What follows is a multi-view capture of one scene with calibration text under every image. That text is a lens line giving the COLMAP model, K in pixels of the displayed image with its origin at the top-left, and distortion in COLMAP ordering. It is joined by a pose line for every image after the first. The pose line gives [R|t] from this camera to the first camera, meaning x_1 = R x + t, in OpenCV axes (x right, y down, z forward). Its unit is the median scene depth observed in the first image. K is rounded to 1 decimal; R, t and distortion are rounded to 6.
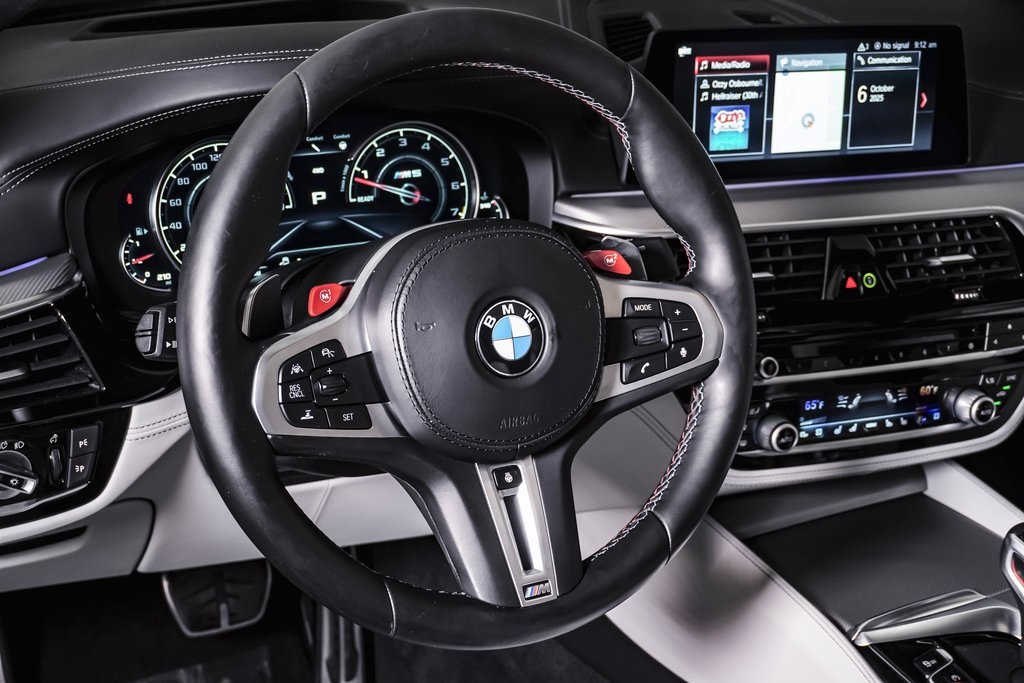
lens RADIAL K [[1530.0, 0, 509.3], [0, 1530.0, 343.4], [0, 0, 1]] dist [-0.009101, 0.000000]
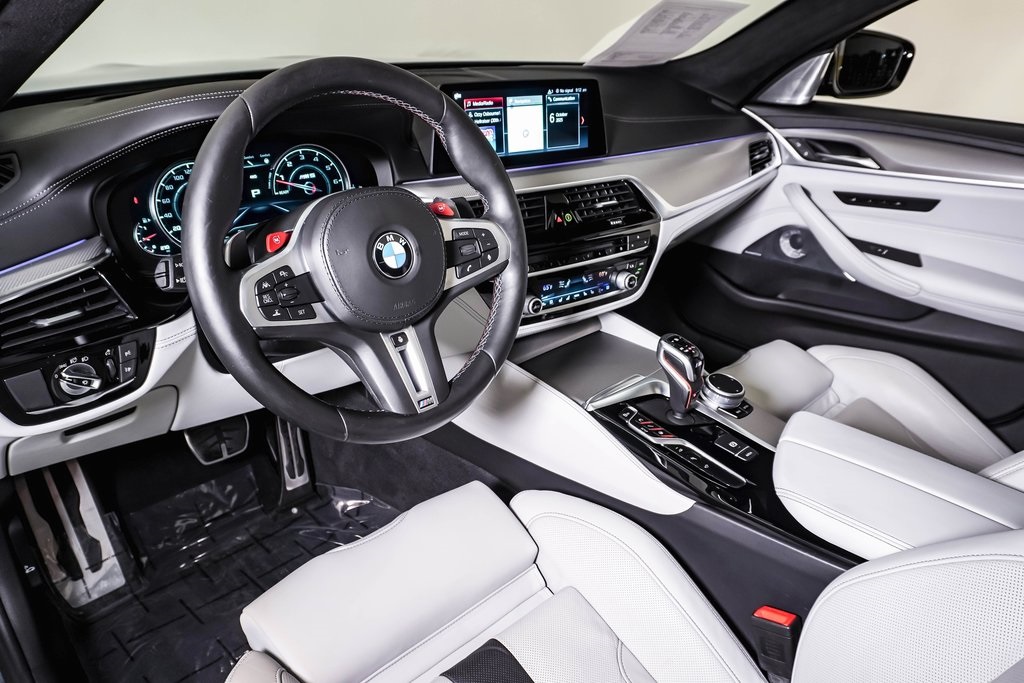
lens RADIAL K [[746.8, 0, 514.2], [0, 746.8, 342.6], [0, 0, 1]] dist [-0.050977, 0.027466]
pose [[0.967030, -0.124154, 0.222348, -0.048695], [0.108855, 0.990846, 0.079838, 0.030426], [-0.230225, -0.053002, 0.971693, 0.132767]]
